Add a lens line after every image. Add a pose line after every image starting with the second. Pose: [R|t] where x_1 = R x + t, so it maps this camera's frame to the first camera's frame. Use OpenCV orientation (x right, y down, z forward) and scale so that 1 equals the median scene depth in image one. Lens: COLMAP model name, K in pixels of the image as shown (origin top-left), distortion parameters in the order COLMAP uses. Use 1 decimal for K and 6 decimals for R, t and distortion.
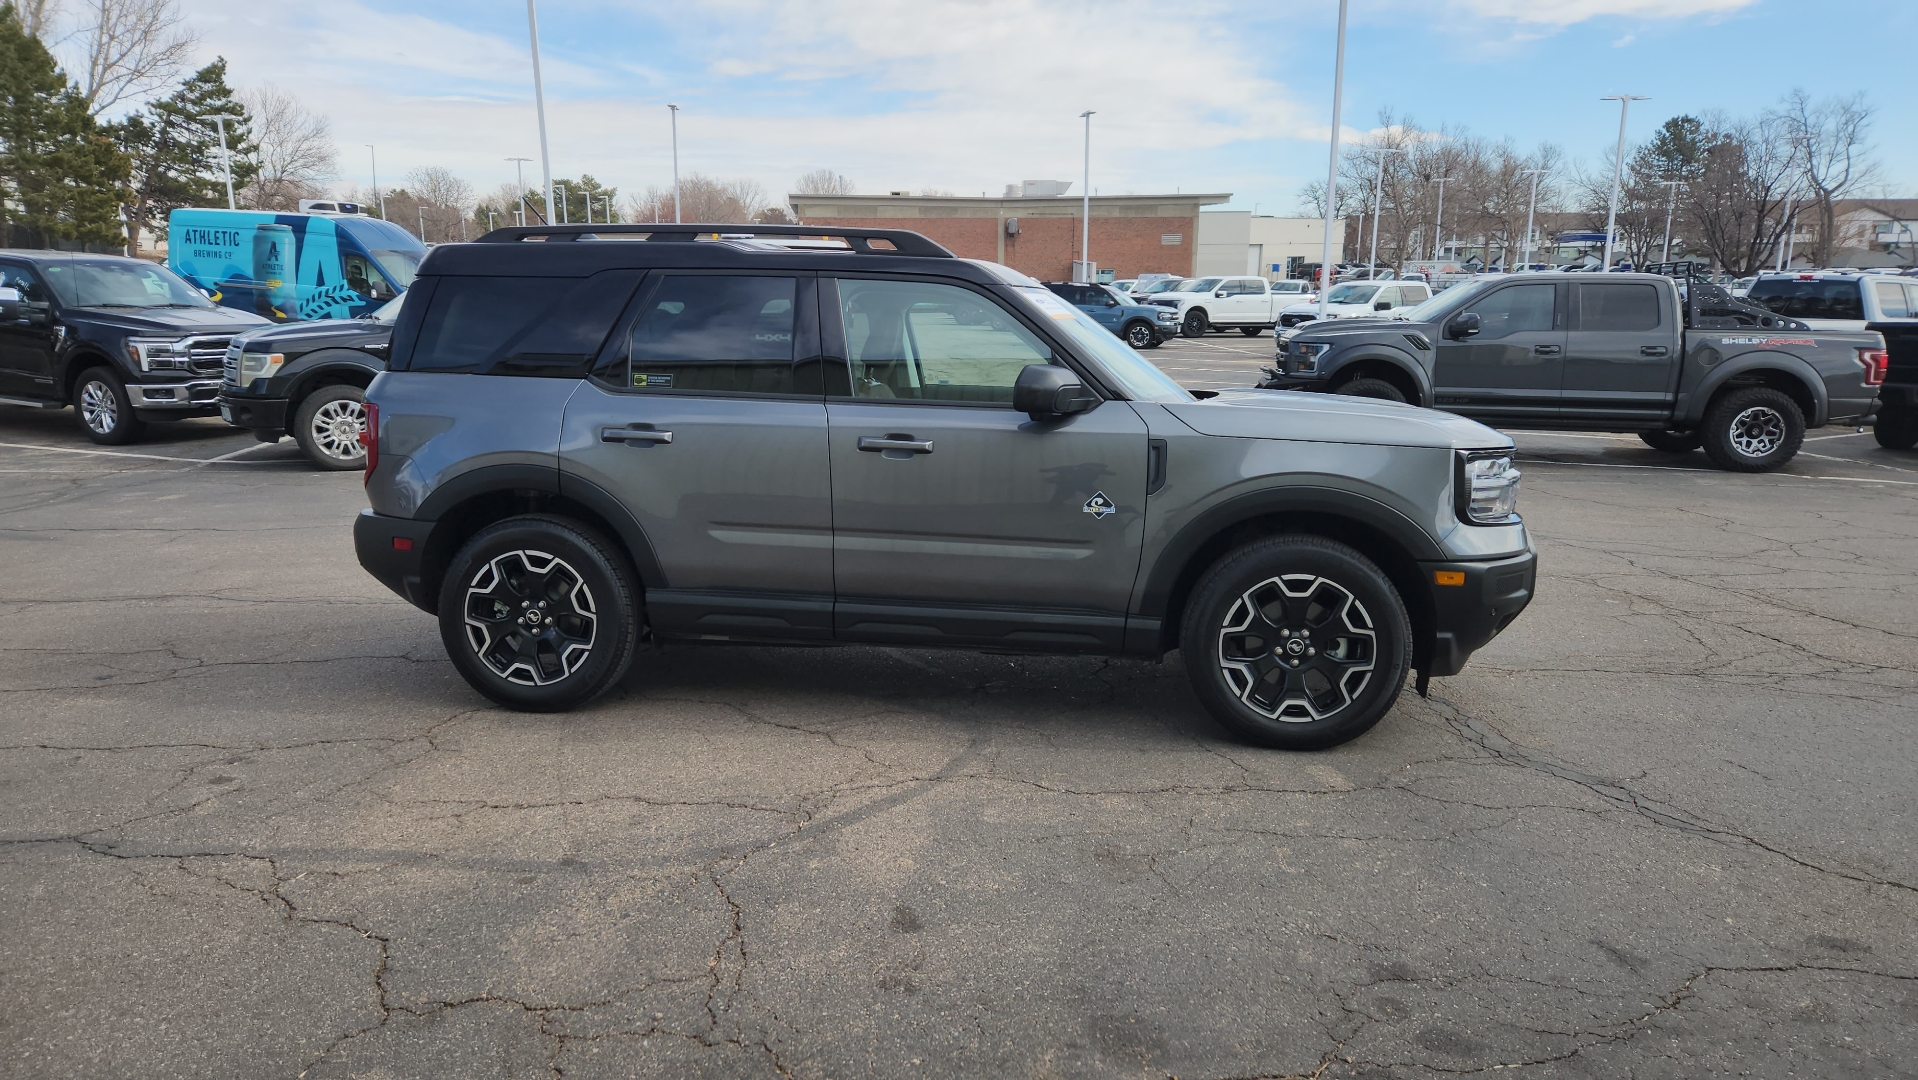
lens RADIAL K [[1300.6, 0, 914.5], [0, 1300.6, 536.2], [0, 0, 1]] dist [0.075087, -0.061966]
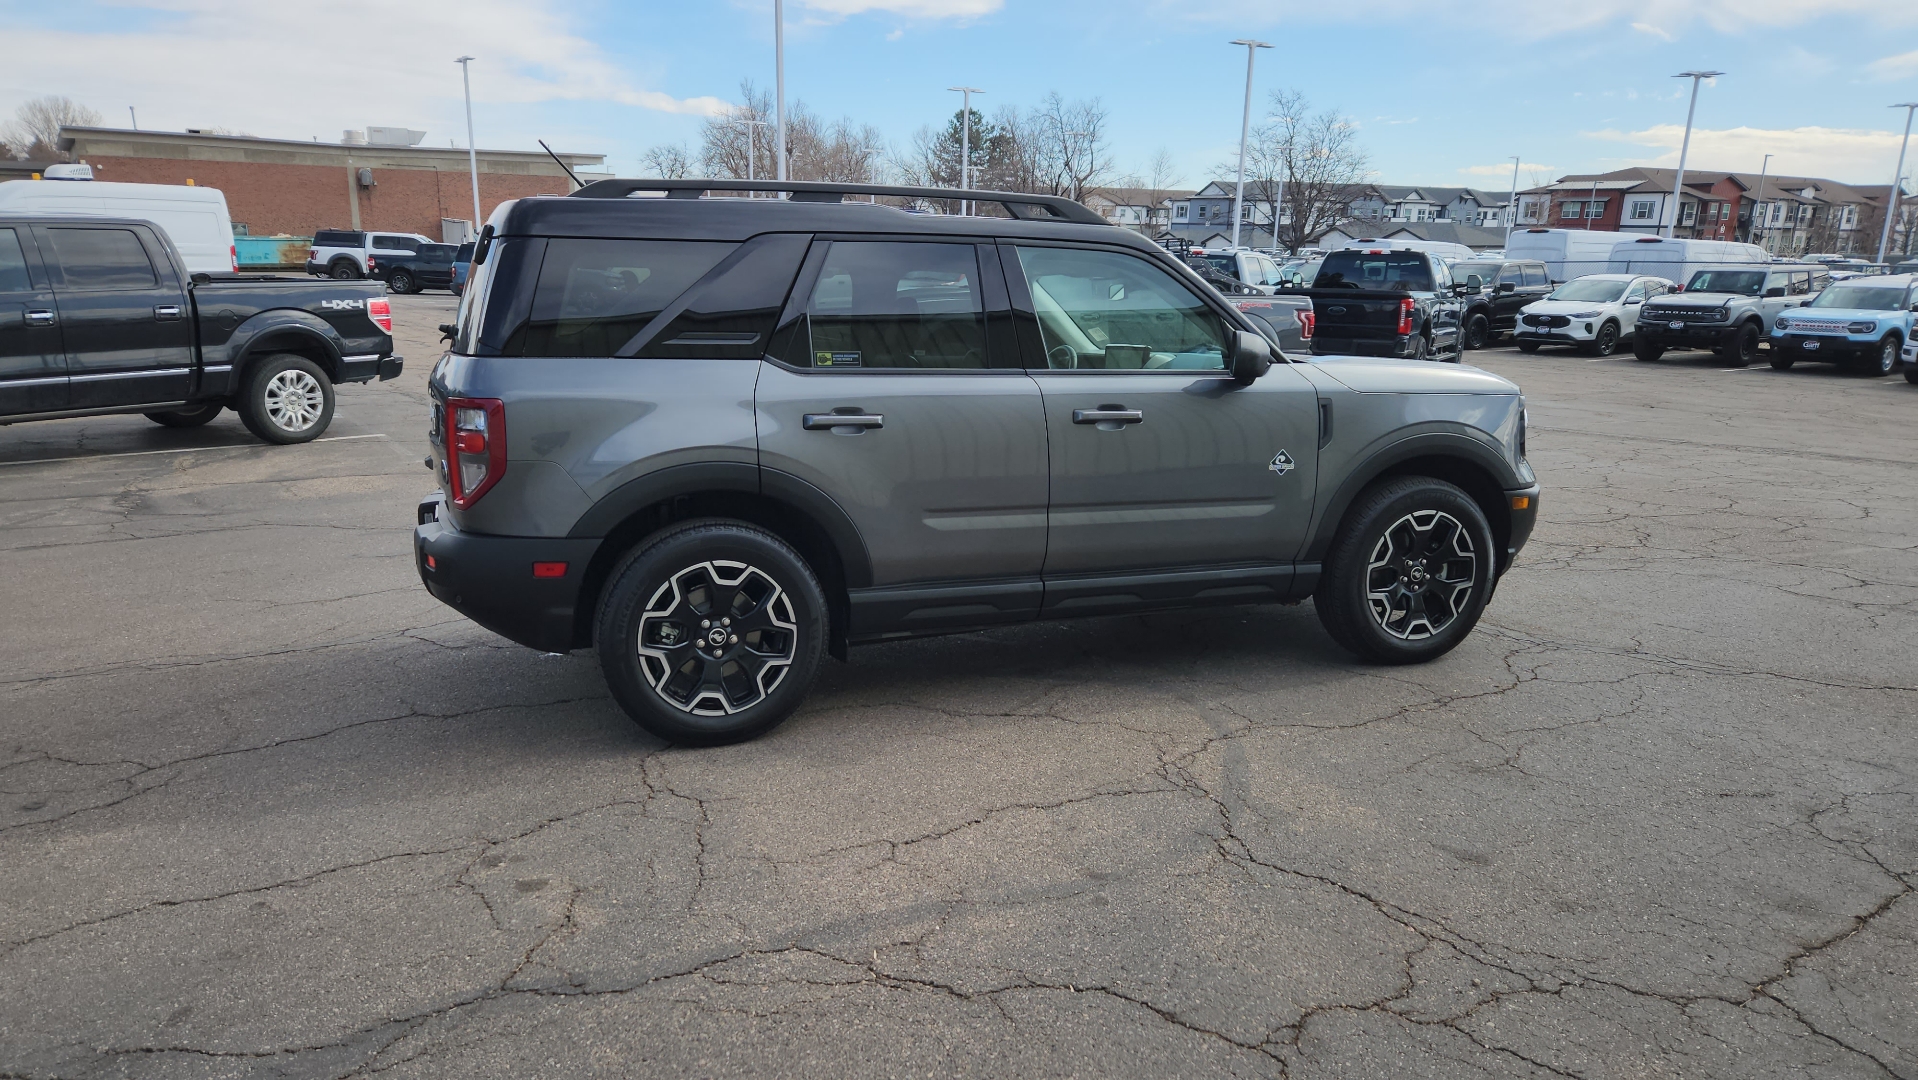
lens RADIAL K [[1299.6, 0, 933.4], [0, 1299.6, 551.1], [0, 0, 1]] dist [0.082999, -0.071957]
pose [[0.874938, -0.098560, 0.474099, -0.547005], [0.080809, 0.995056, 0.057731, -0.031729], [-0.477445, -0.012200, 0.878577, 0.167366]]
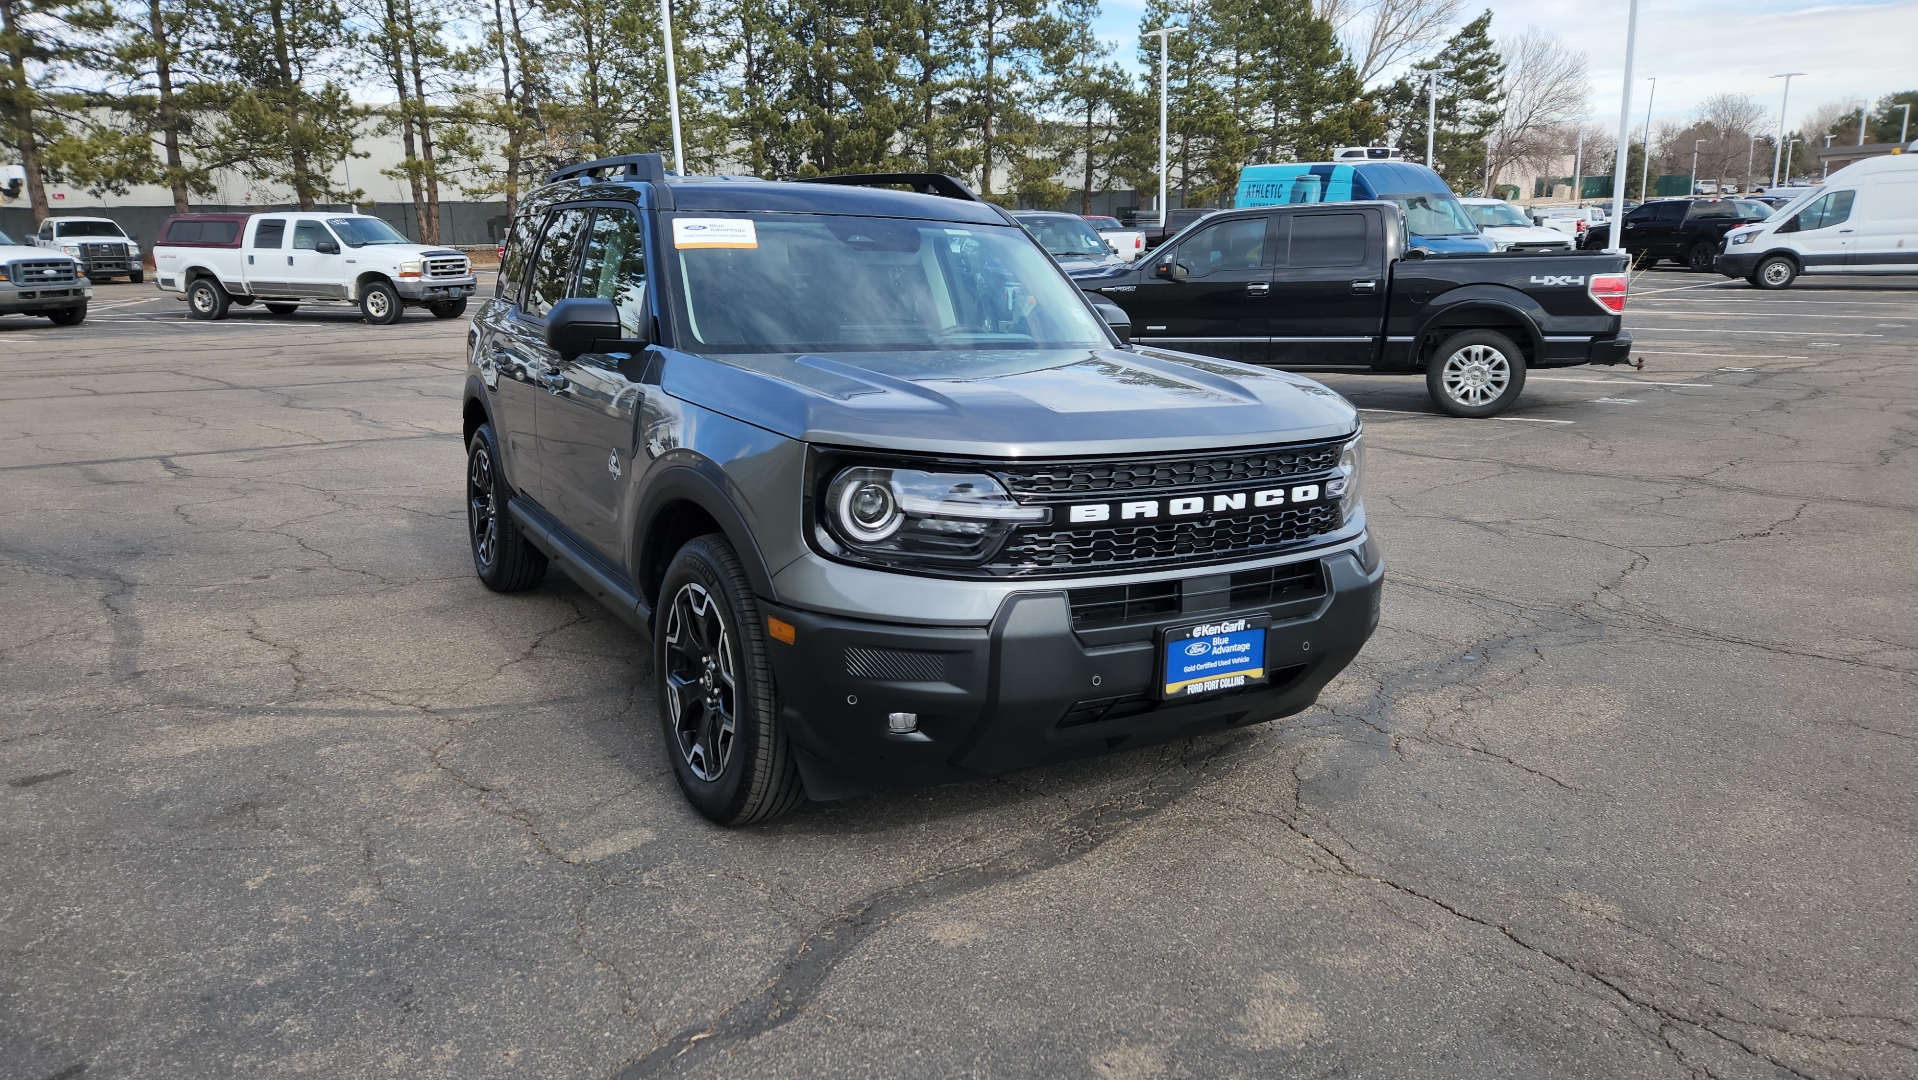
lens RADIAL K [[1278.3, 0, 917.9], [0, 1278.3, 529.5], [0, 0, 1]] dist [0.082585, -0.066554]
pose [[0.618855, 0.158976, -0.769250, 0.812370], [-0.130646, 0.986497, 0.098769, -0.080357], [0.774565, 0.039376, 0.631268, 0.542762]]
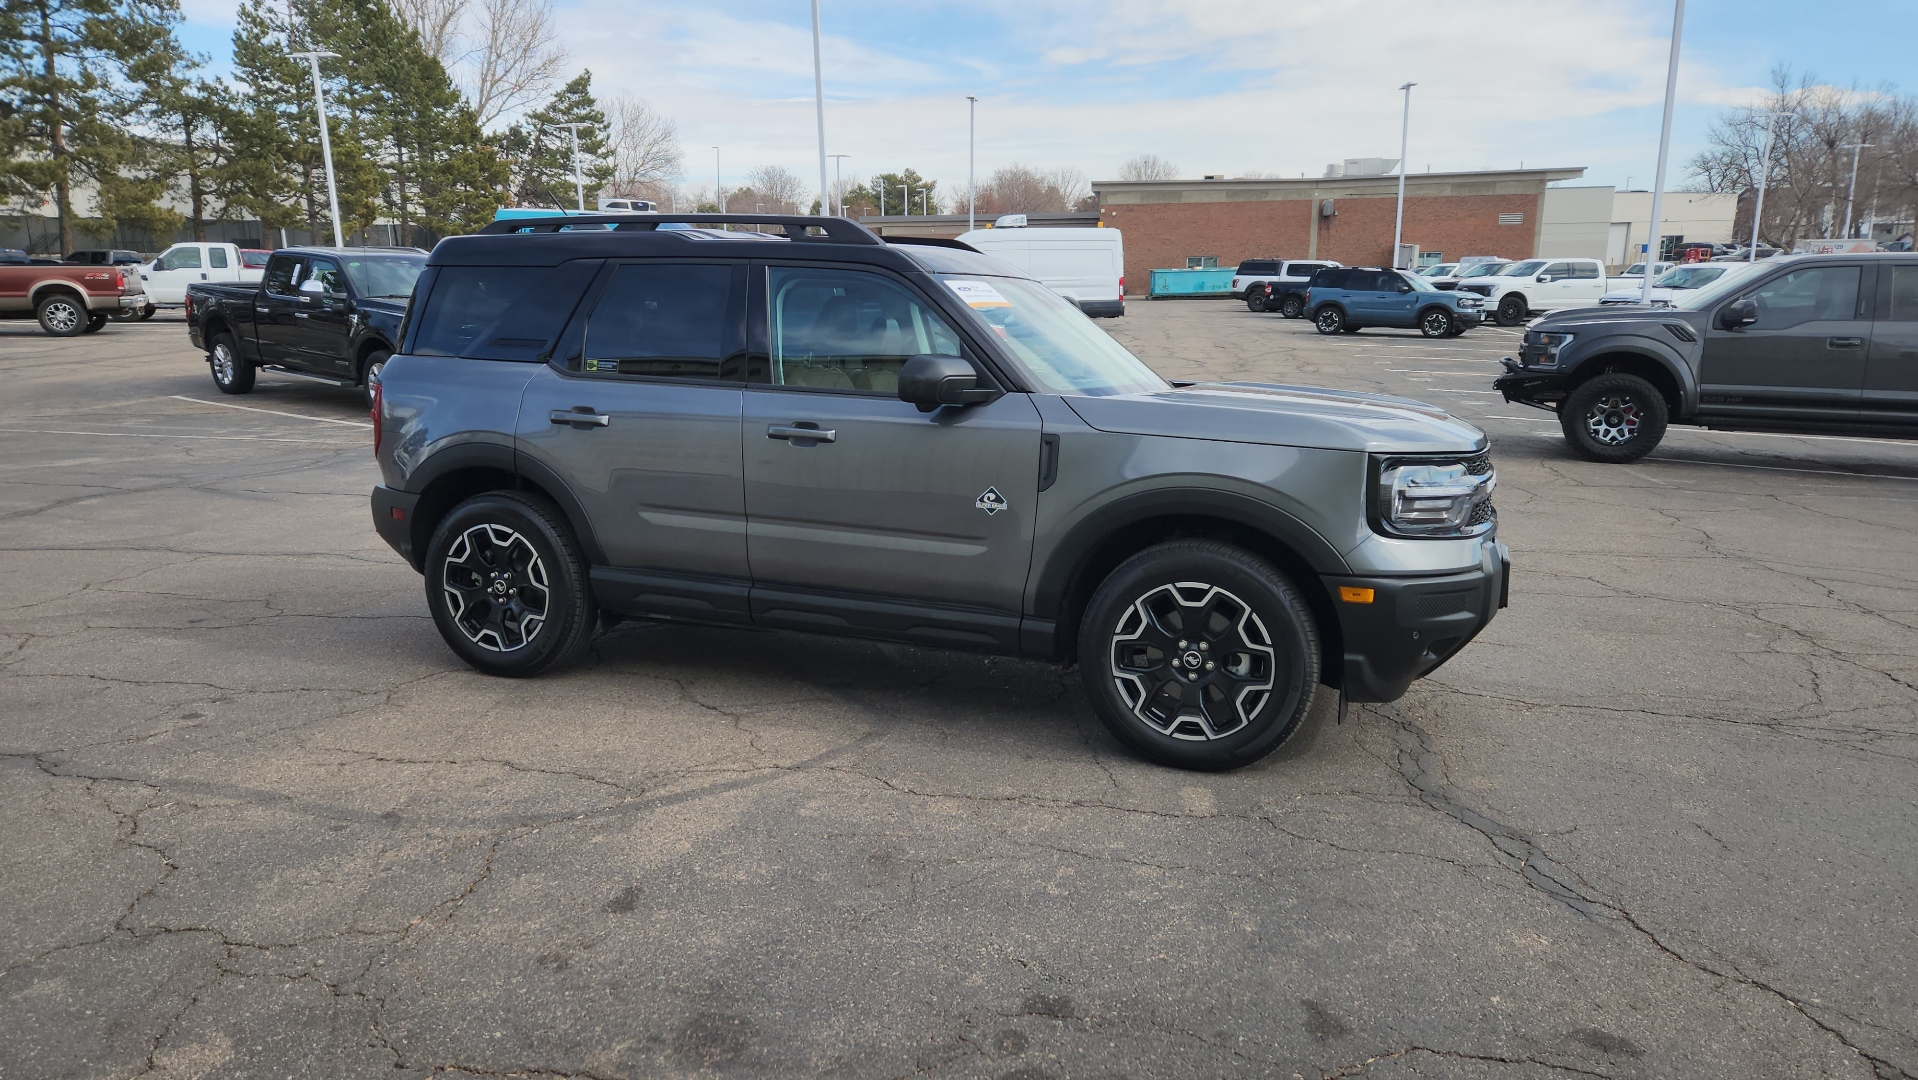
lens RADIAL K [[1300.6, 0, 914.5], [0, 1300.6, 536.2], [0, 0, 1]] dist [0.075087, -0.061966]
pose [[0.970562, 0.042363, -0.237095, 0.276729], [-0.040320, 0.999096, 0.013459, -0.007240], [0.237451, -0.003503, 0.971393, 0.041554]]
